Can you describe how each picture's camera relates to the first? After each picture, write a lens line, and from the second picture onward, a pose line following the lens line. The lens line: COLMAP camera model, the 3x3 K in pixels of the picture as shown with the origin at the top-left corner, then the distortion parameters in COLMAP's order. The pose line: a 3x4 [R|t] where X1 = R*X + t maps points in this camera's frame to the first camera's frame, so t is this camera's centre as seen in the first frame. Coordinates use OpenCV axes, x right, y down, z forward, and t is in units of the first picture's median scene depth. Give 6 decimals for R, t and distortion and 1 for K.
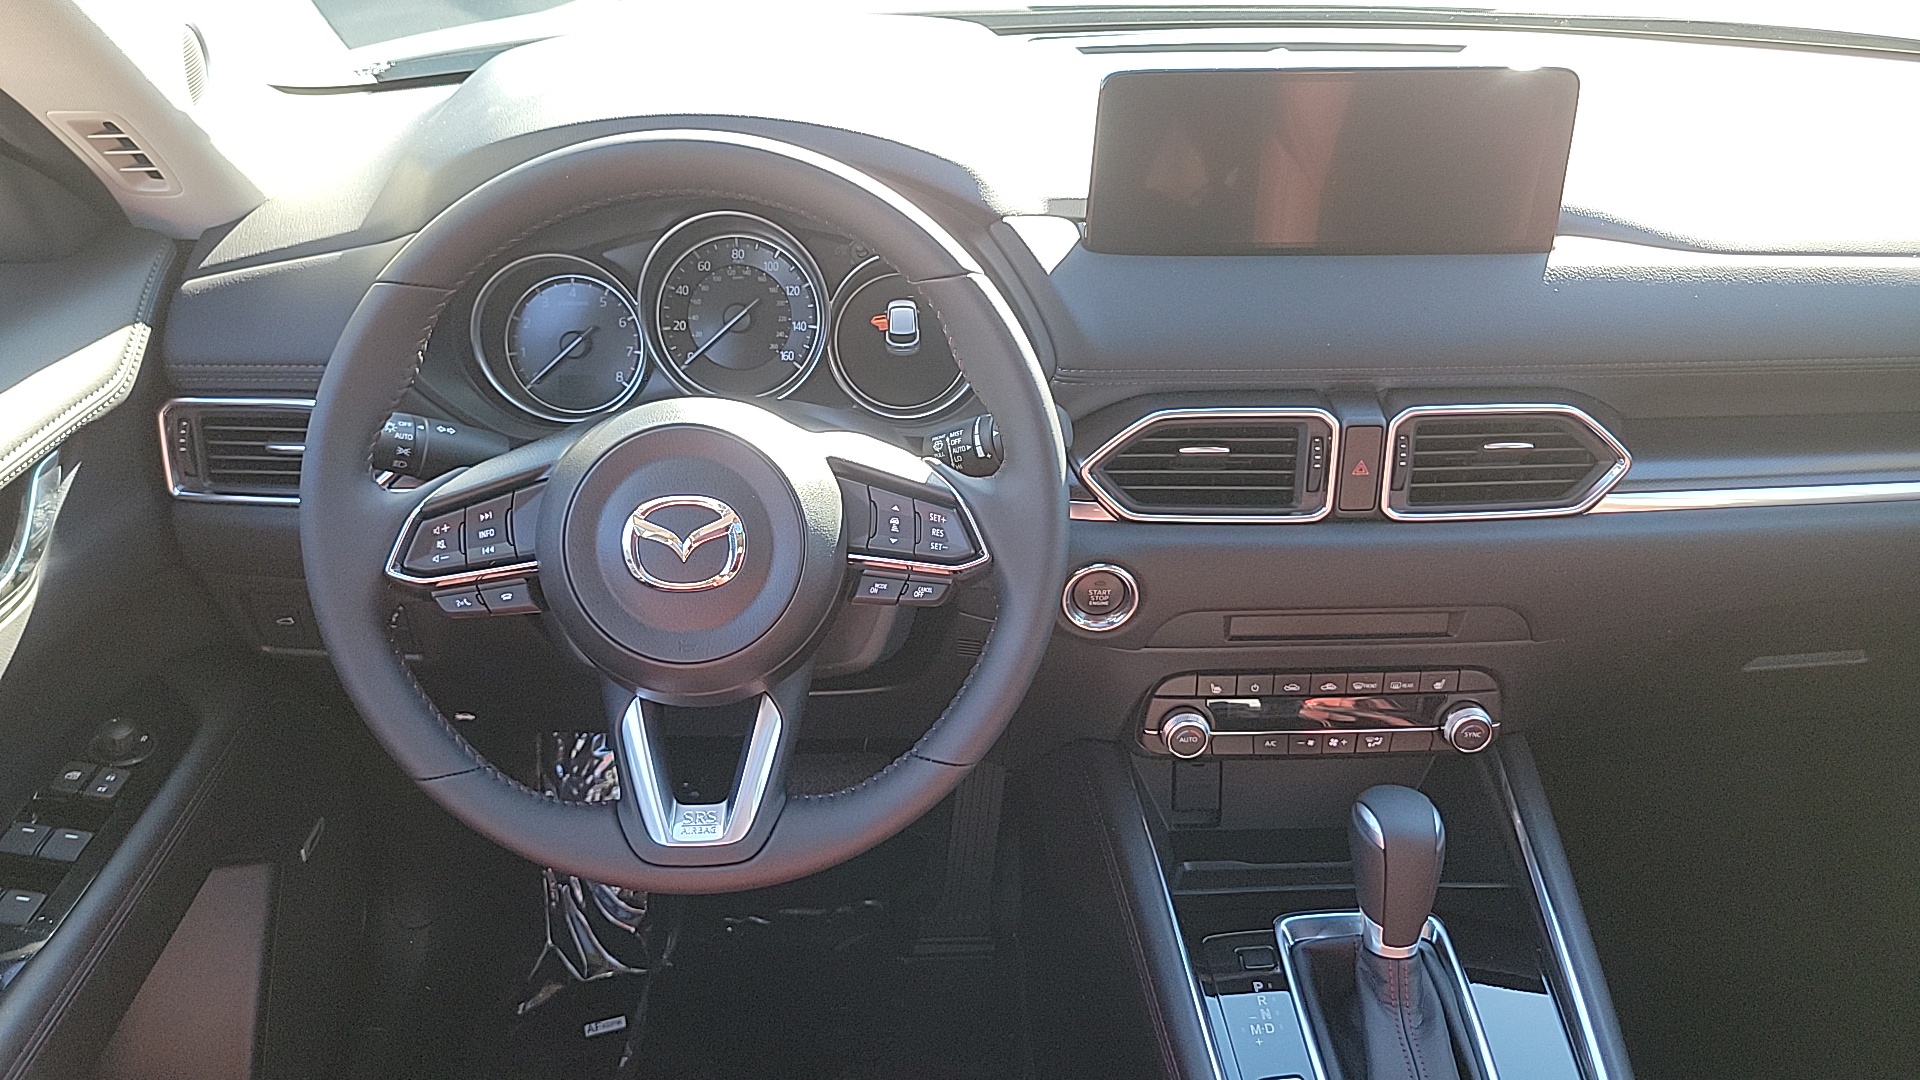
lens RADIAL K [[1483.9, 0, 963.7], [0, 1483.9, 547.2], [0, 0, 1]] dist [0.043378, -0.032781]
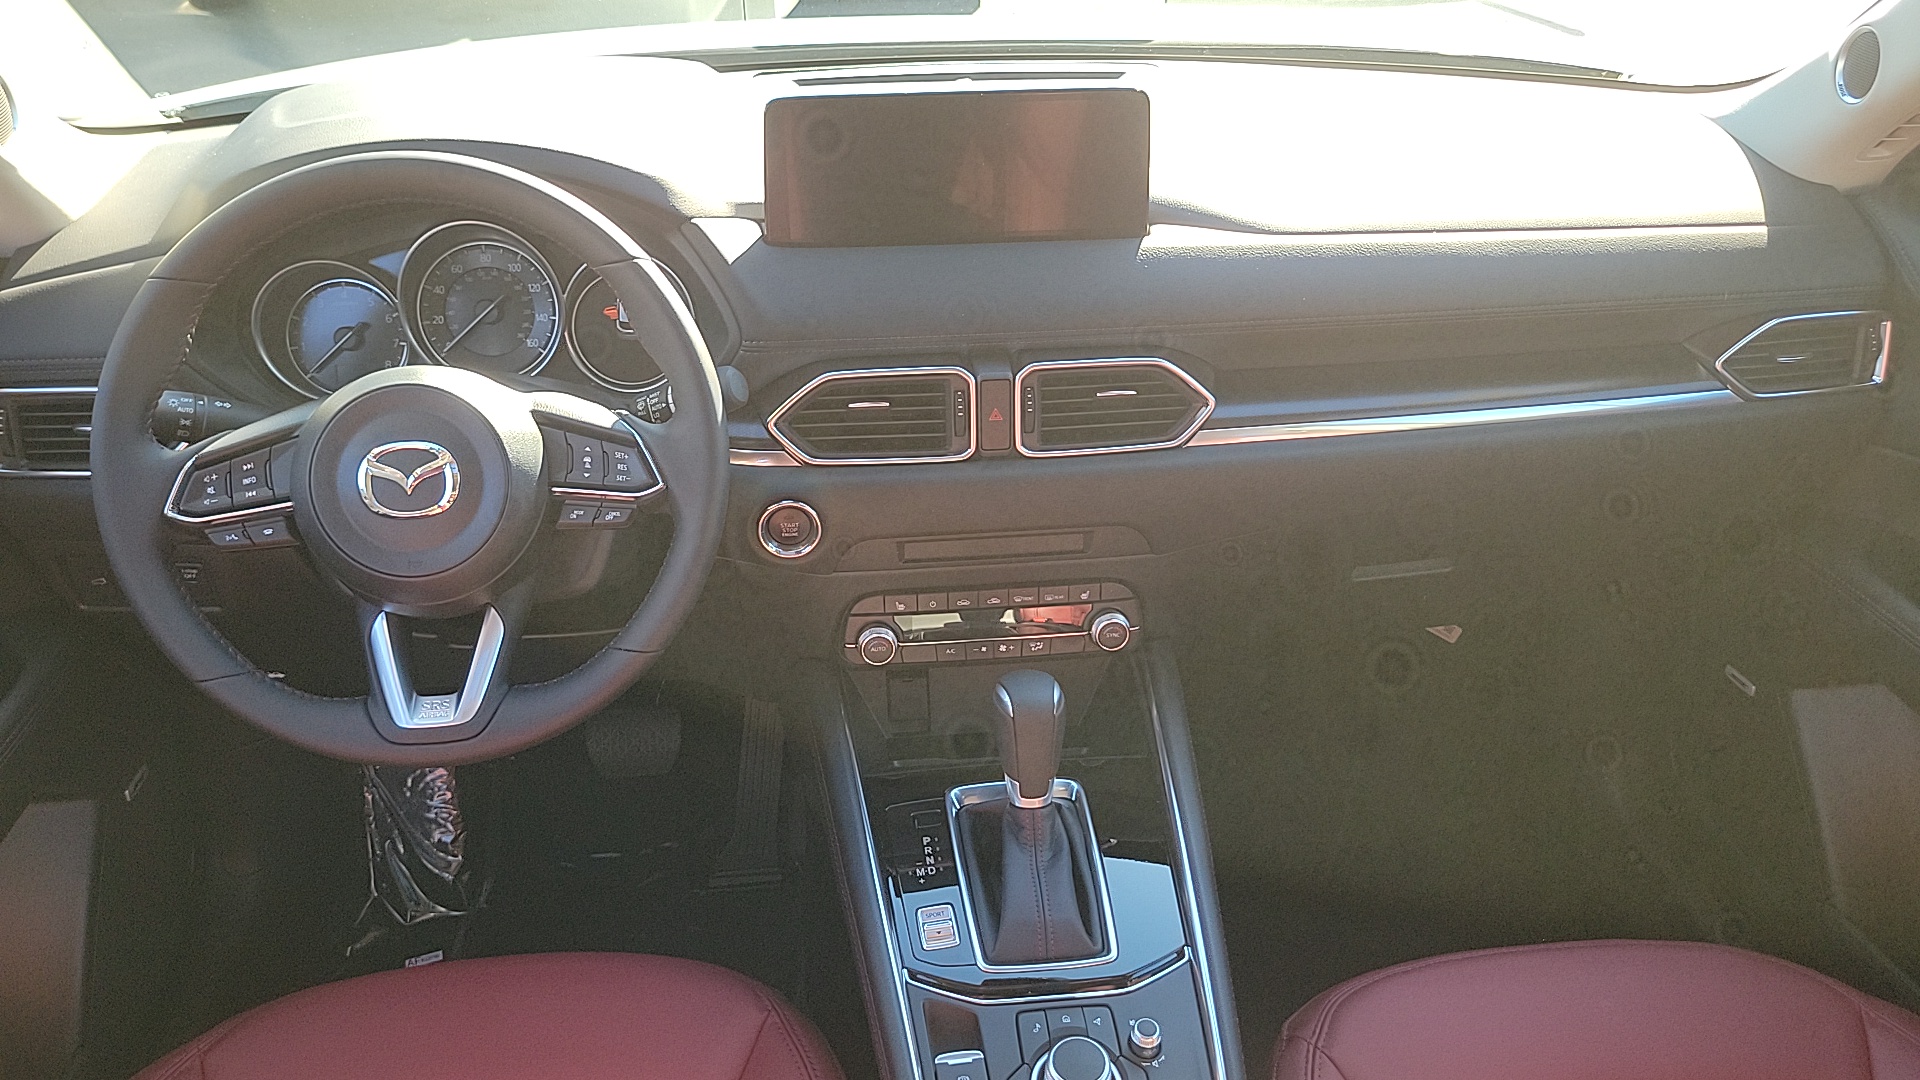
lens RADIAL K [[1483.9, 0, 944.7], [0, 1483.9, 537.6], [0, 0, 1]] dist [0.043378, -0.032781]
pose [[0.997877, -0.039220, 0.051999, 0.154380], [0.040649, 0.998816, -0.026711, 0.077853], [-0.050890, 0.028768, 0.998290, -0.215650]]
